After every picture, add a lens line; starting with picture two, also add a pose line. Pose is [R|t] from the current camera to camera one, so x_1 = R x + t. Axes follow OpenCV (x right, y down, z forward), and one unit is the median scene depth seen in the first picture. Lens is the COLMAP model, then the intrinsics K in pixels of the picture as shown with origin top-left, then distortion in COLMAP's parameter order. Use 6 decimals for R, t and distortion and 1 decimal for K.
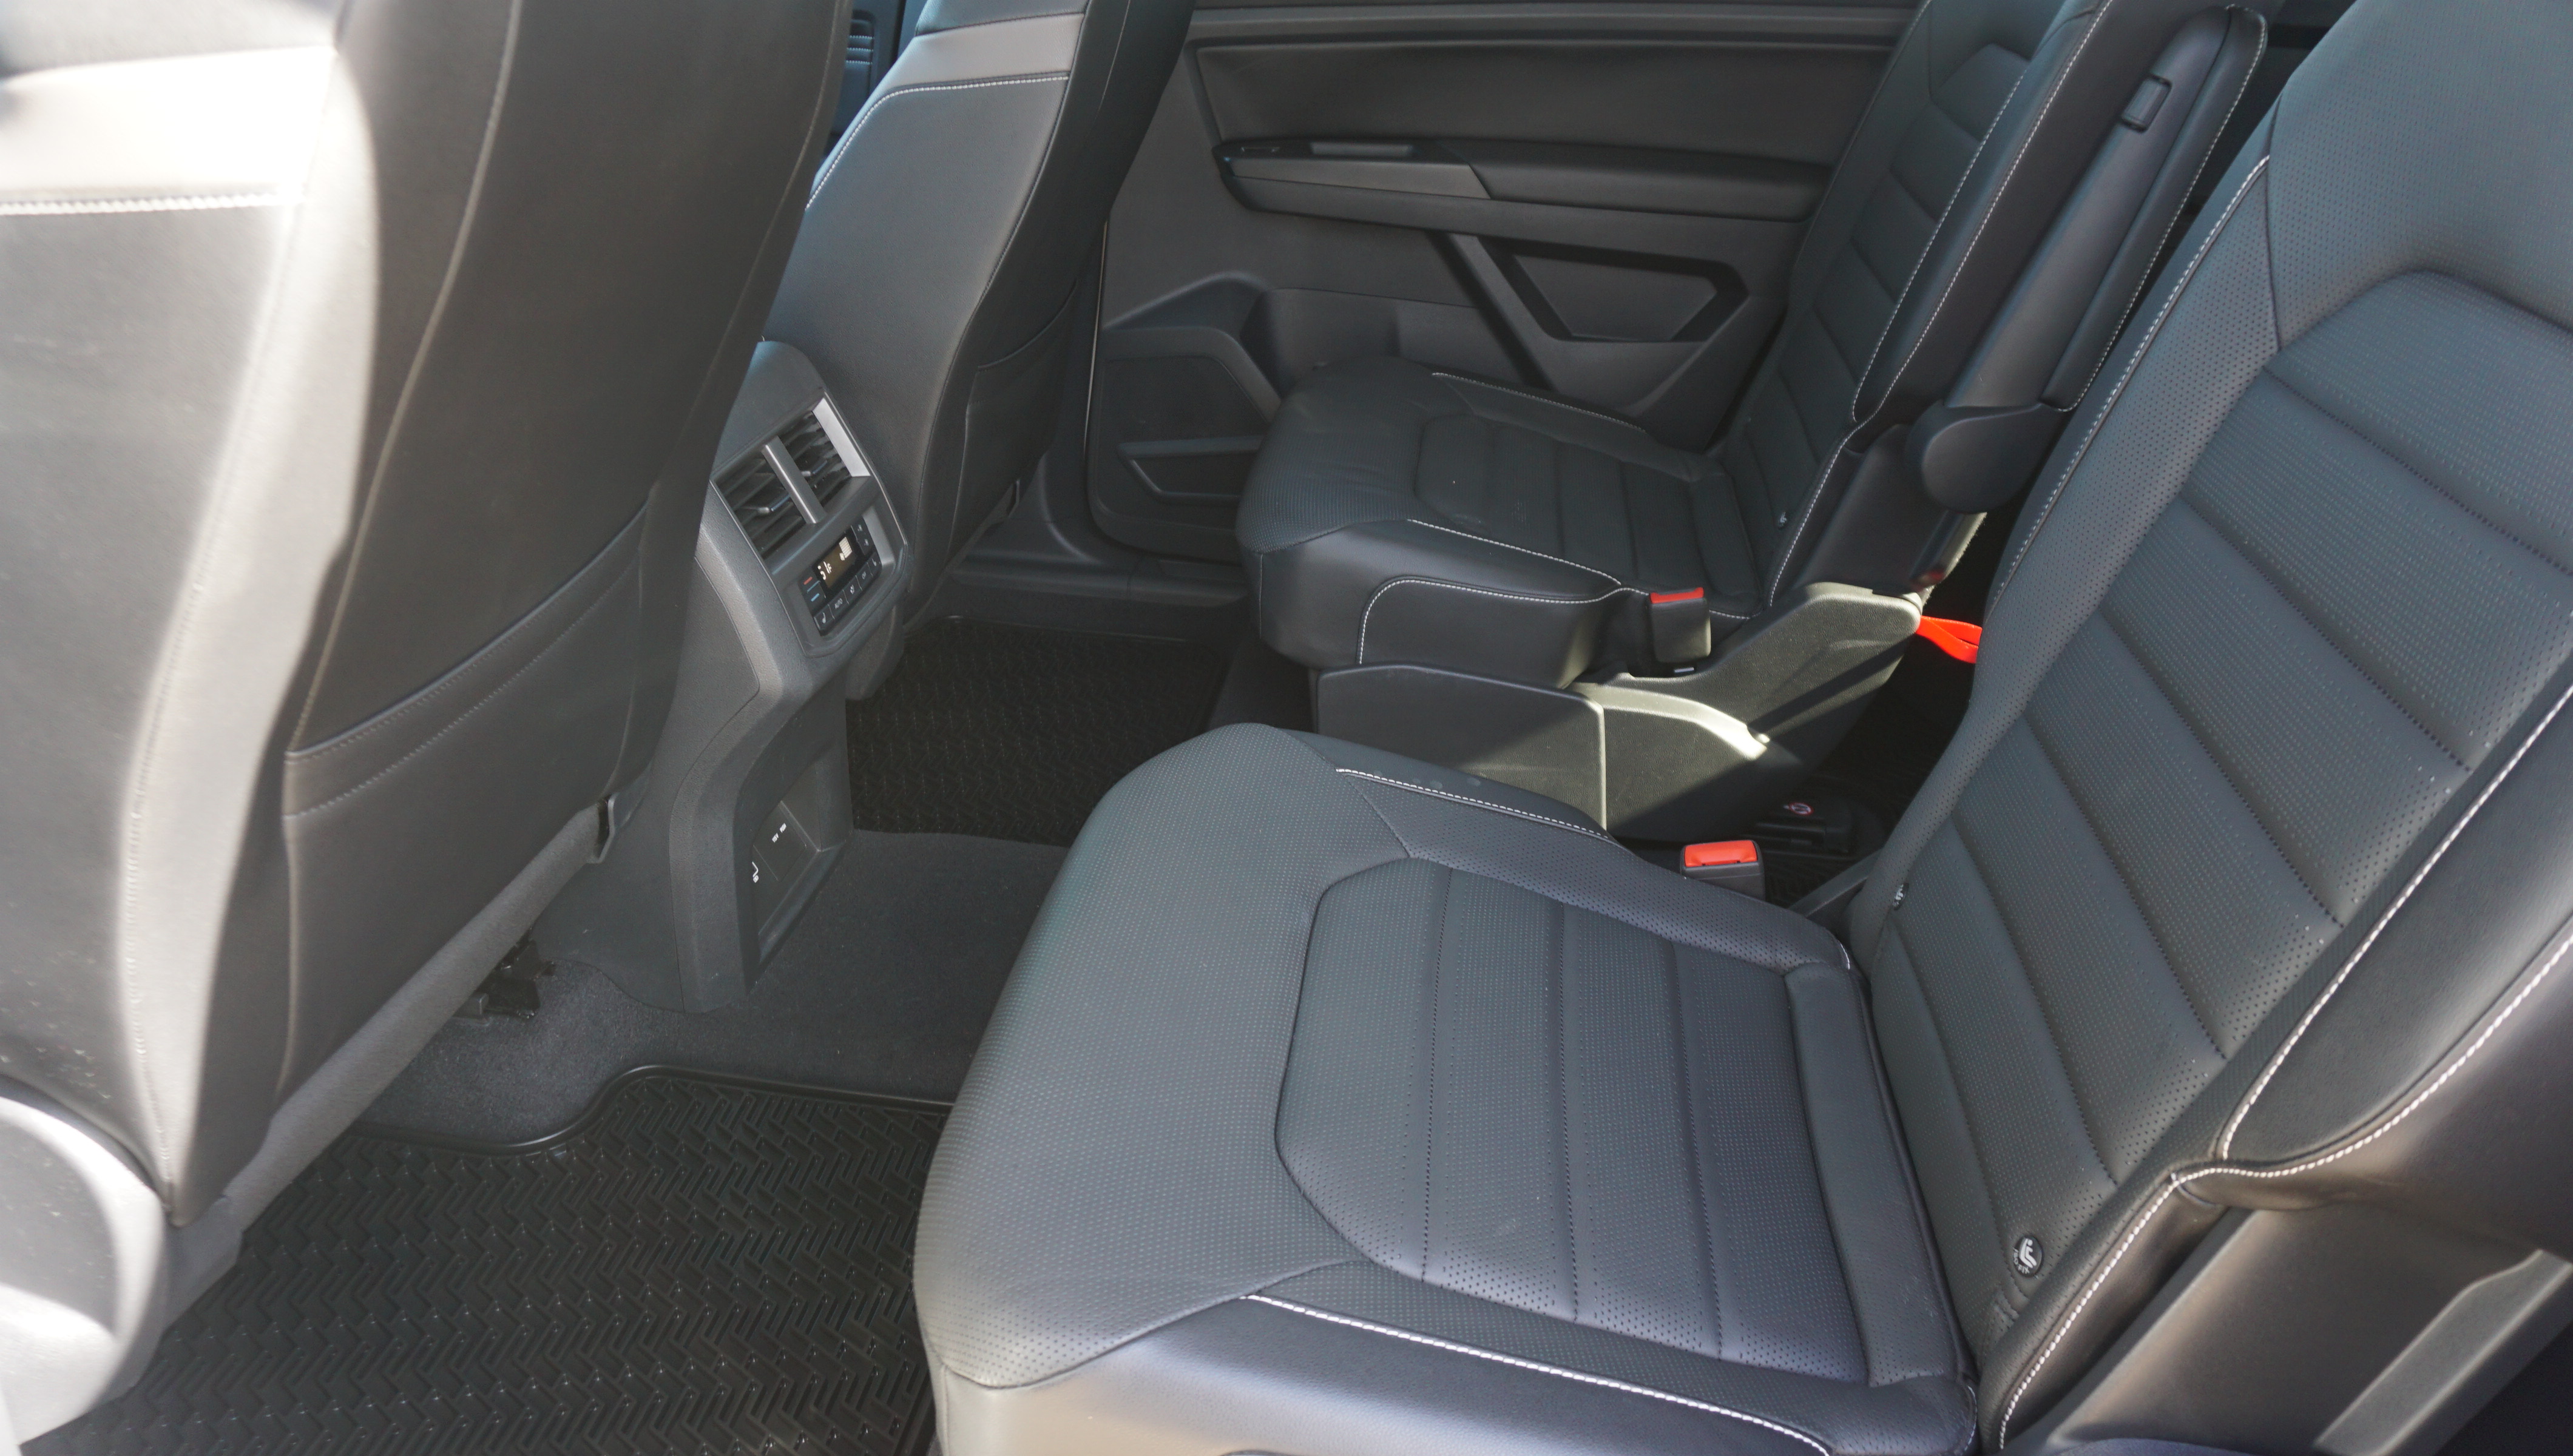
lens RADIAL K [[1725.7, 0, 1292.1], [0, 1725.7, 722.8], [0, 0, 1]] dist [-0.047373, 0.037388]
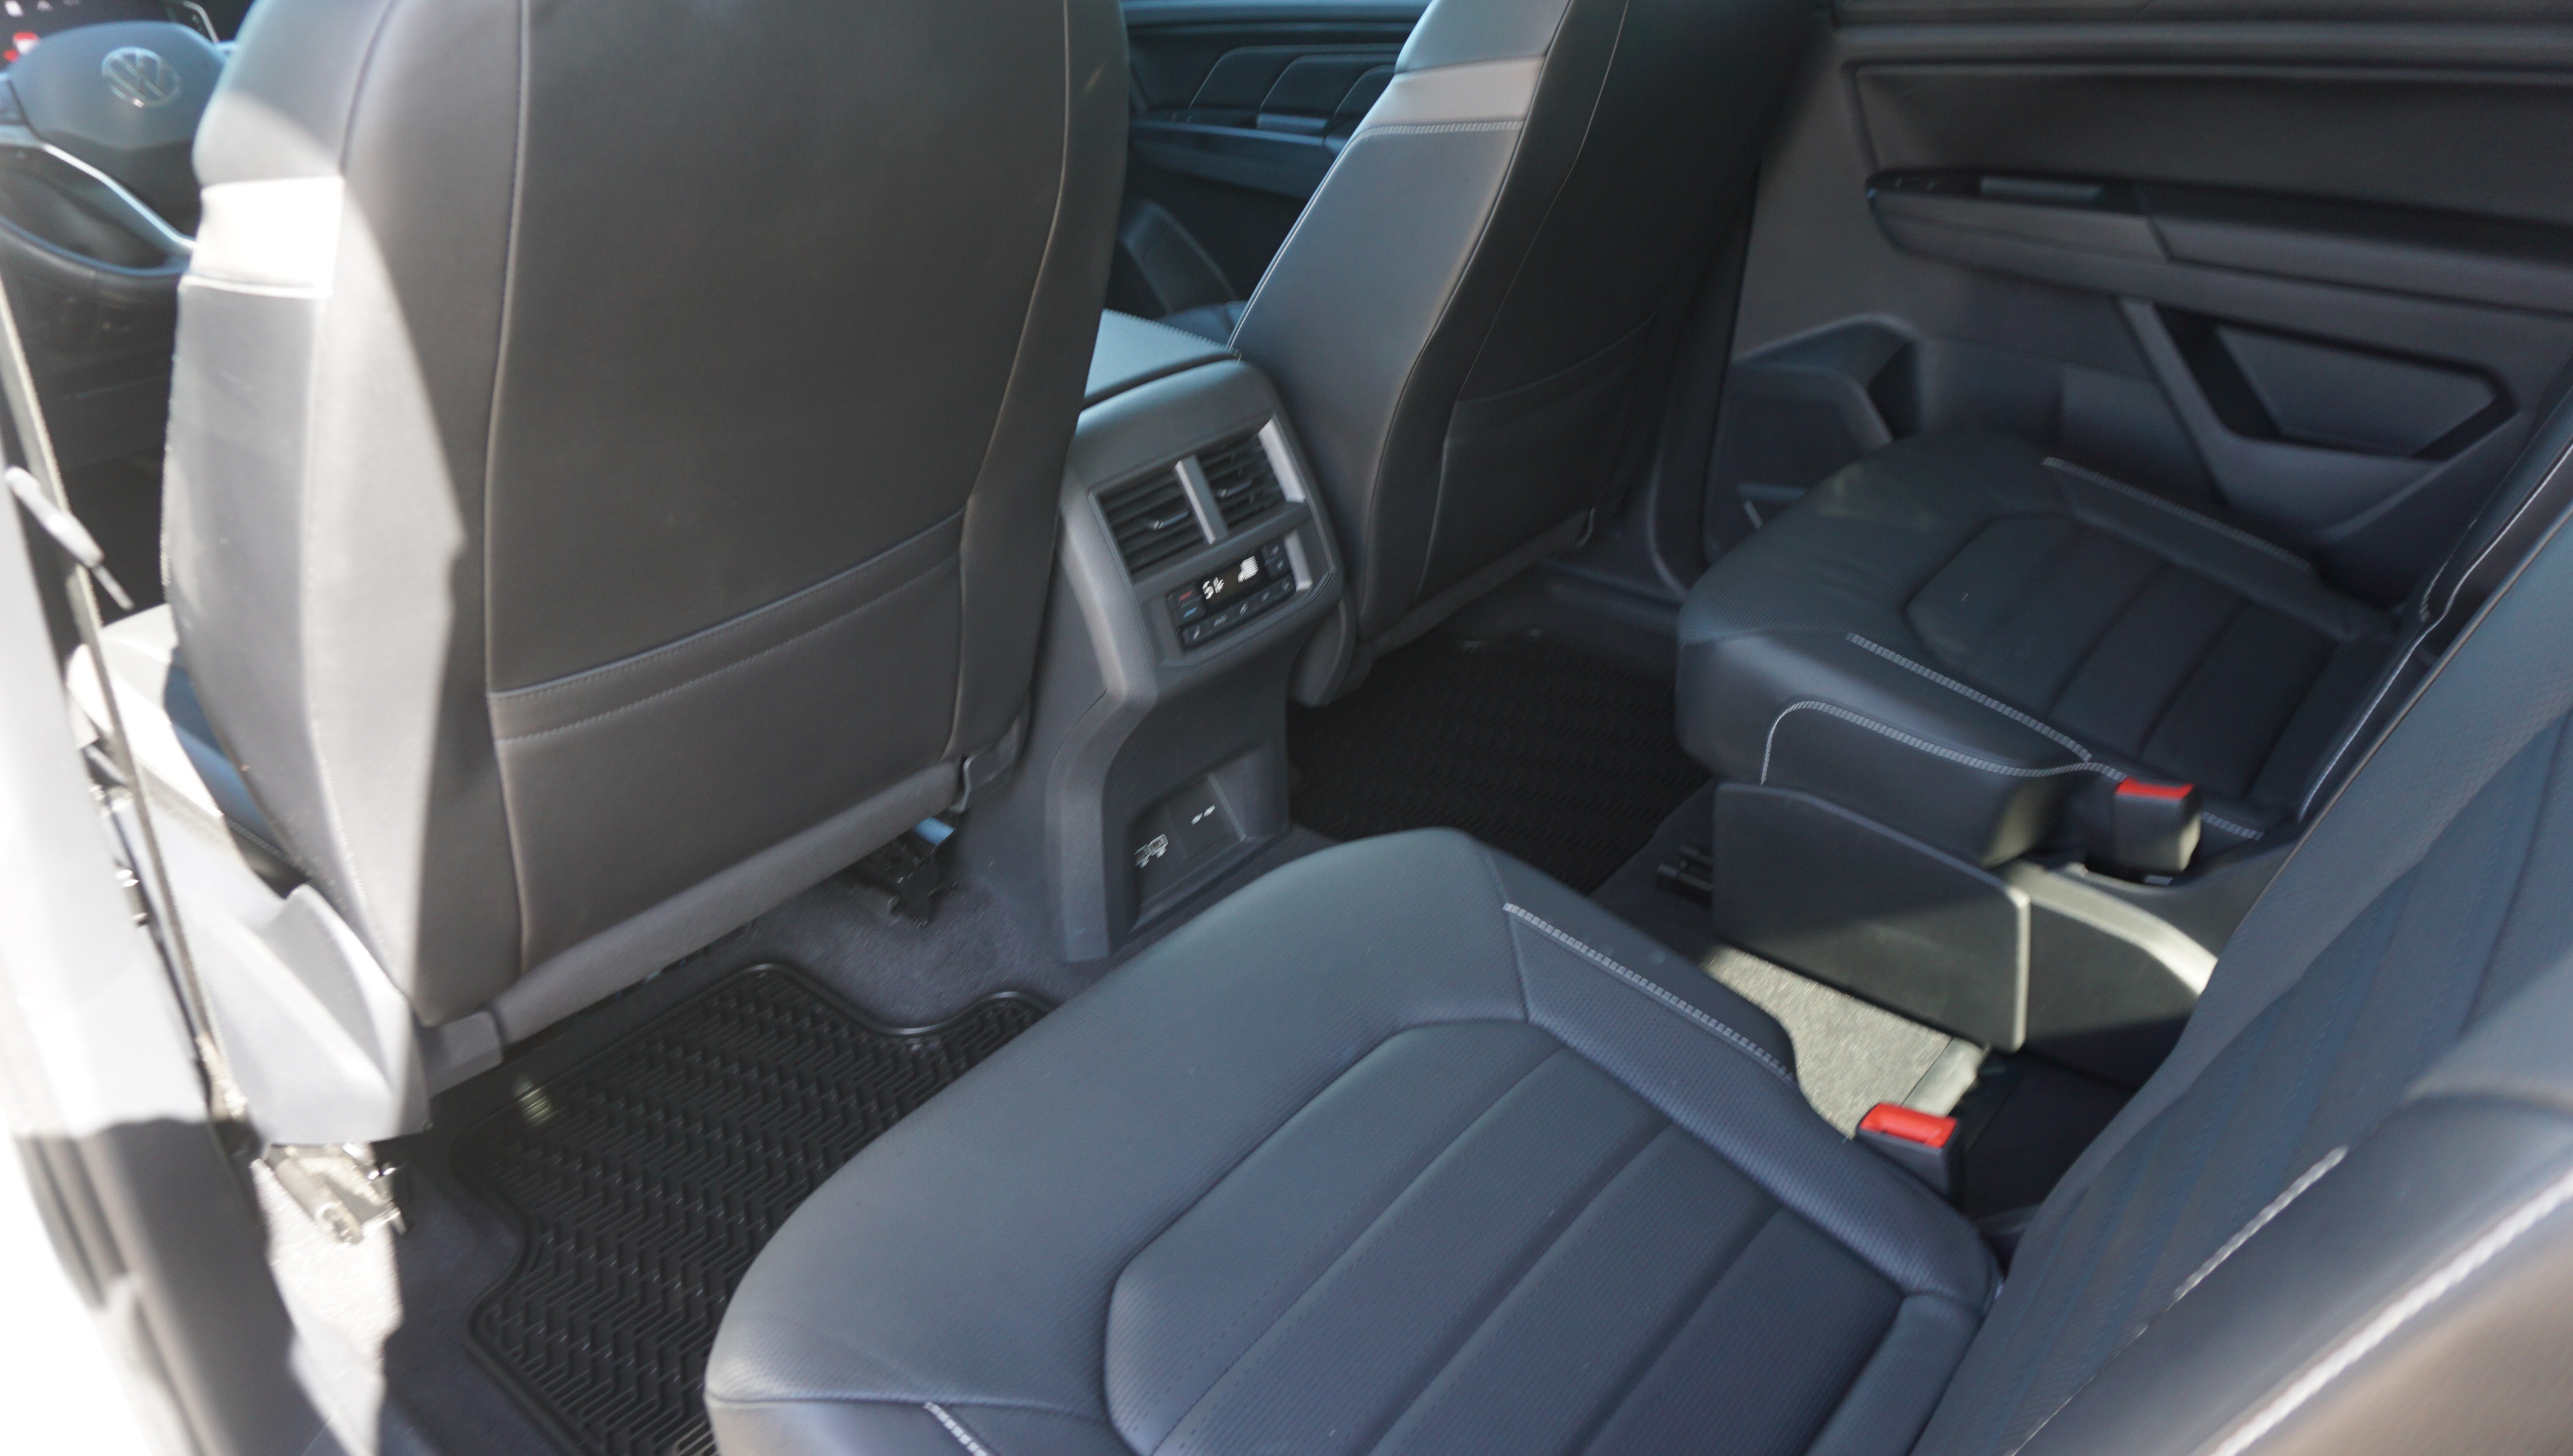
lens RADIAL K [[1725.7, 0, 1288.8], [0, 1725.7, 720.8], [0, 0, 1]] dist [-0.047373, 0.037388]
pose [[0.840069, 0.206865, -0.501488, 0.282431], [-0.193896, 0.977871, 0.078568, -0.090875], [0.506644, 0.031234, 0.861590, 0.105830]]
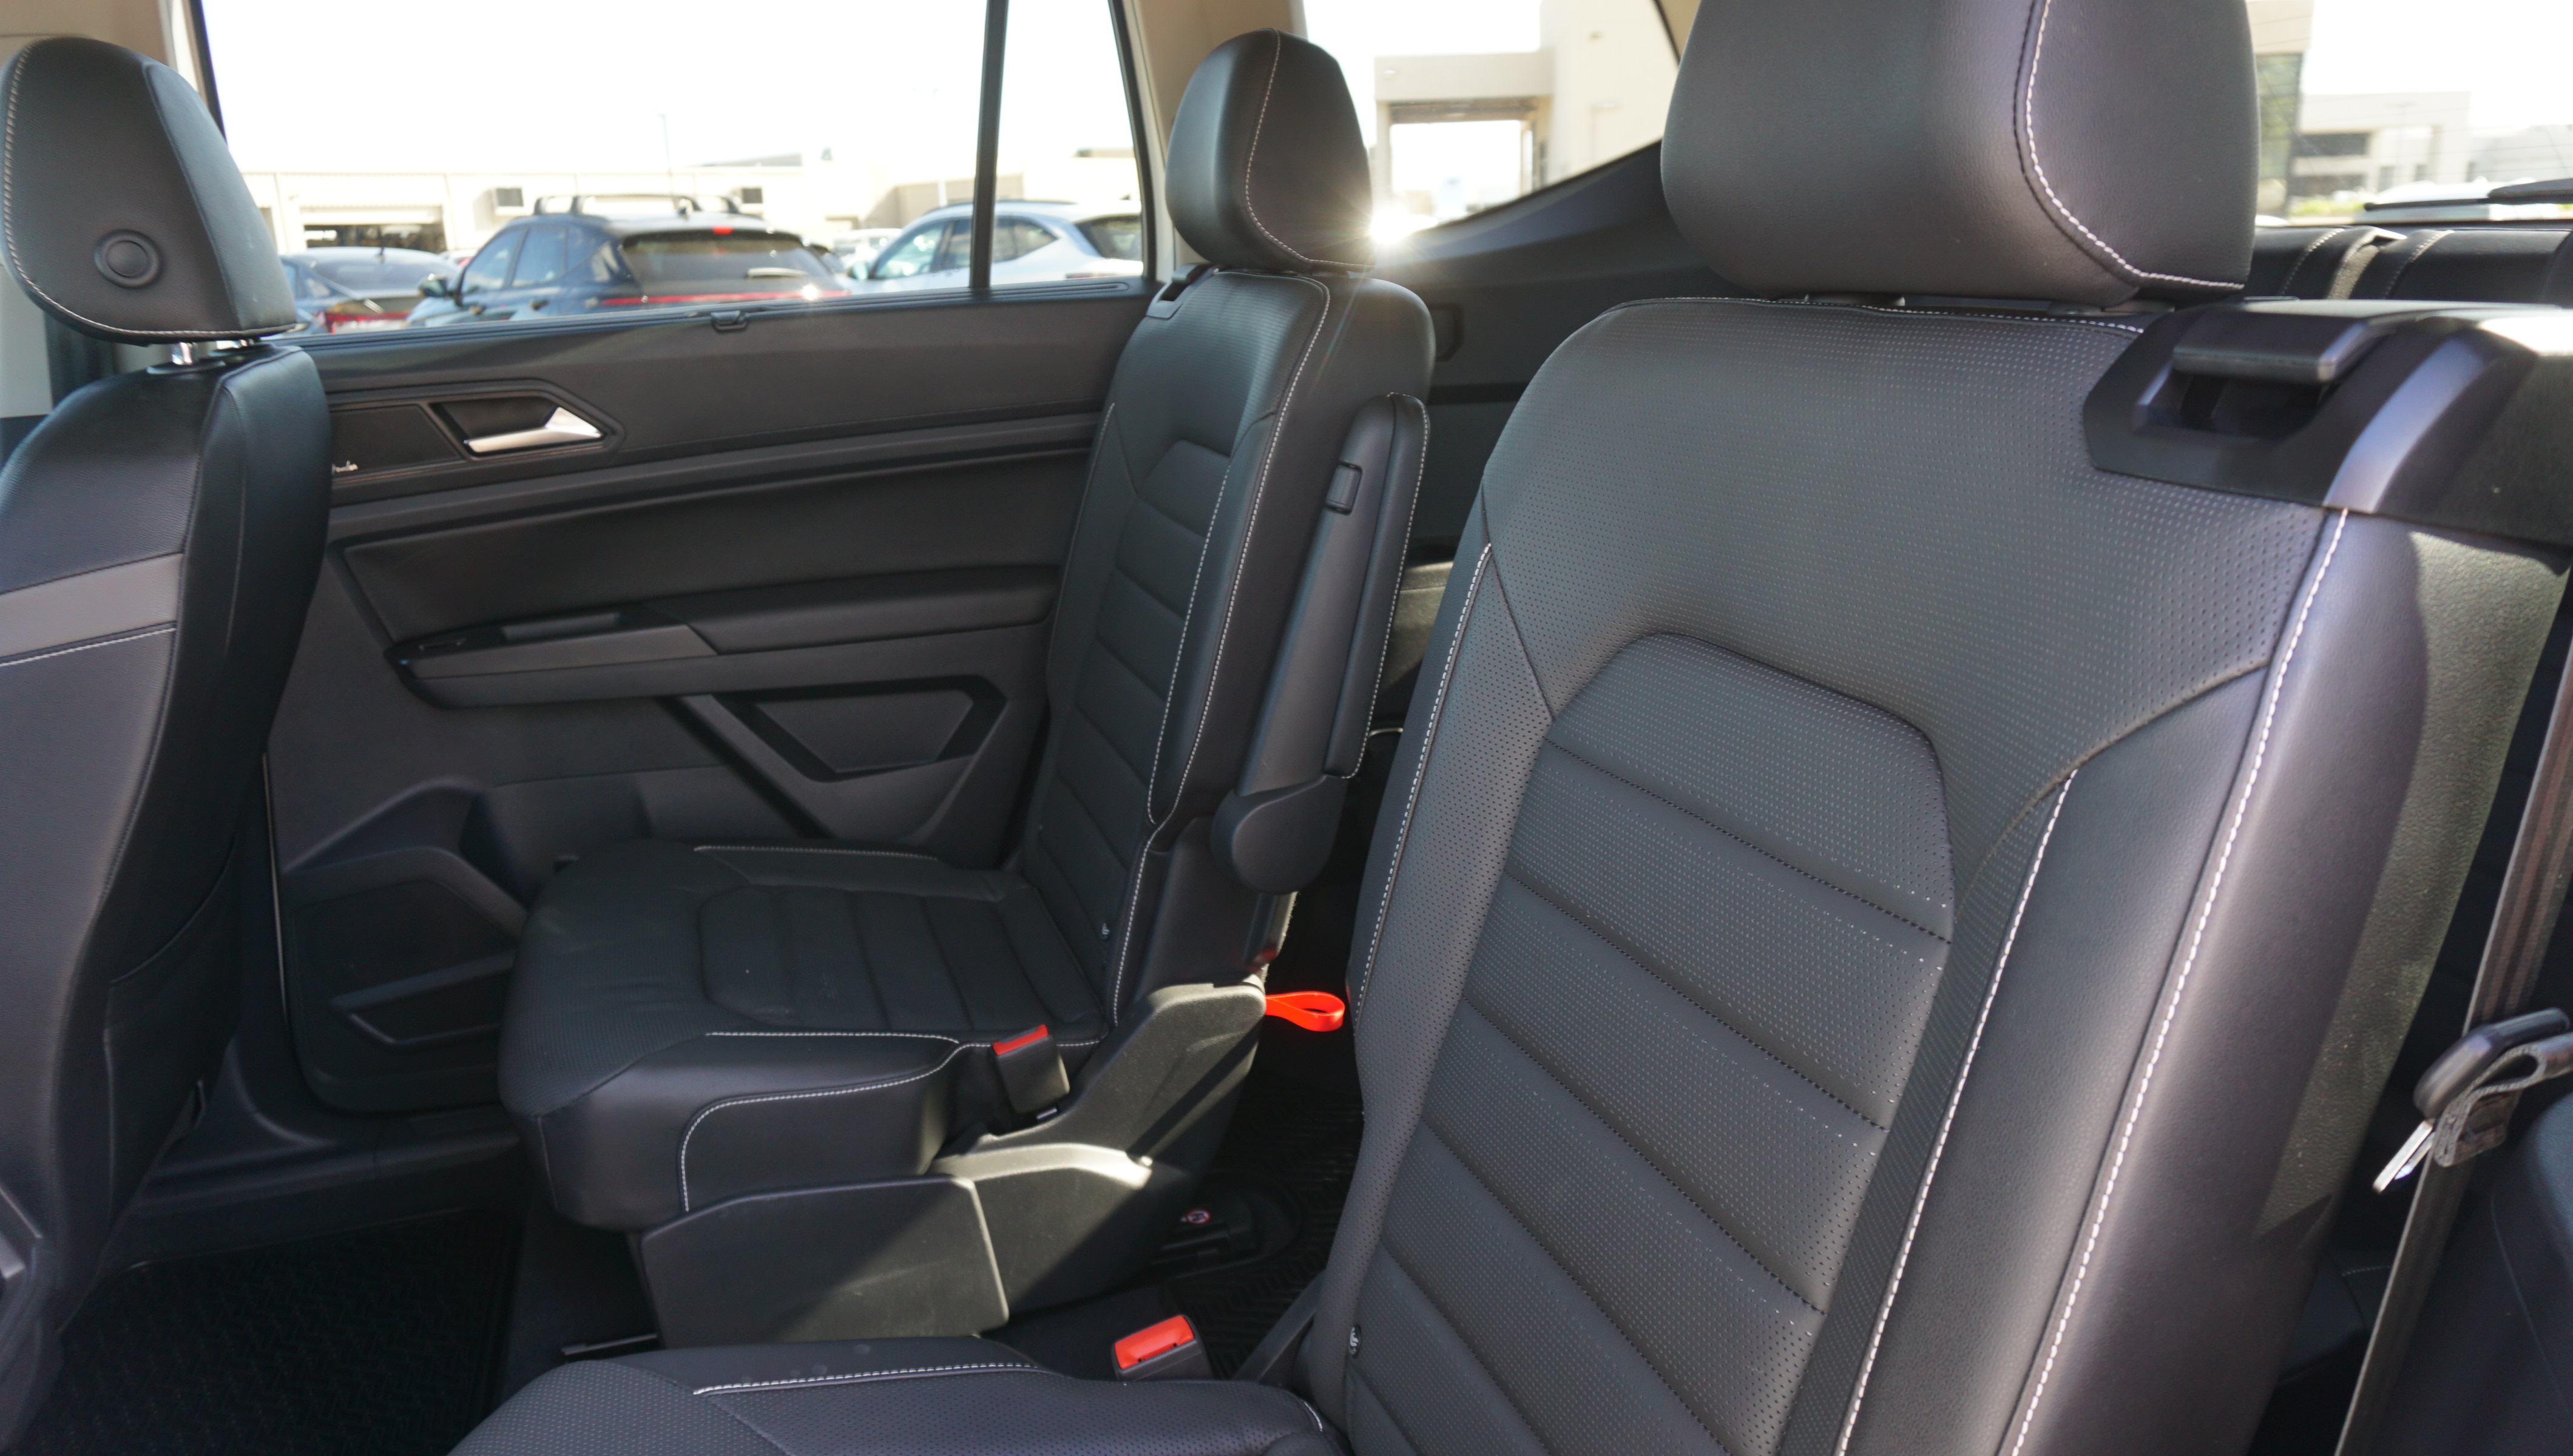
lens RADIAL K [[1725.7, 0, 1294.4], [0, 1725.7, 735.5], [0, 0, 1]] dist [-0.047373, 0.037388]
pose [[0.892449, -0.189231, 0.409544, 0.005053], [0.267289, 0.953084, -0.142083, -0.059712], [-0.363444, 0.236268, 0.901158, 0.067733]]
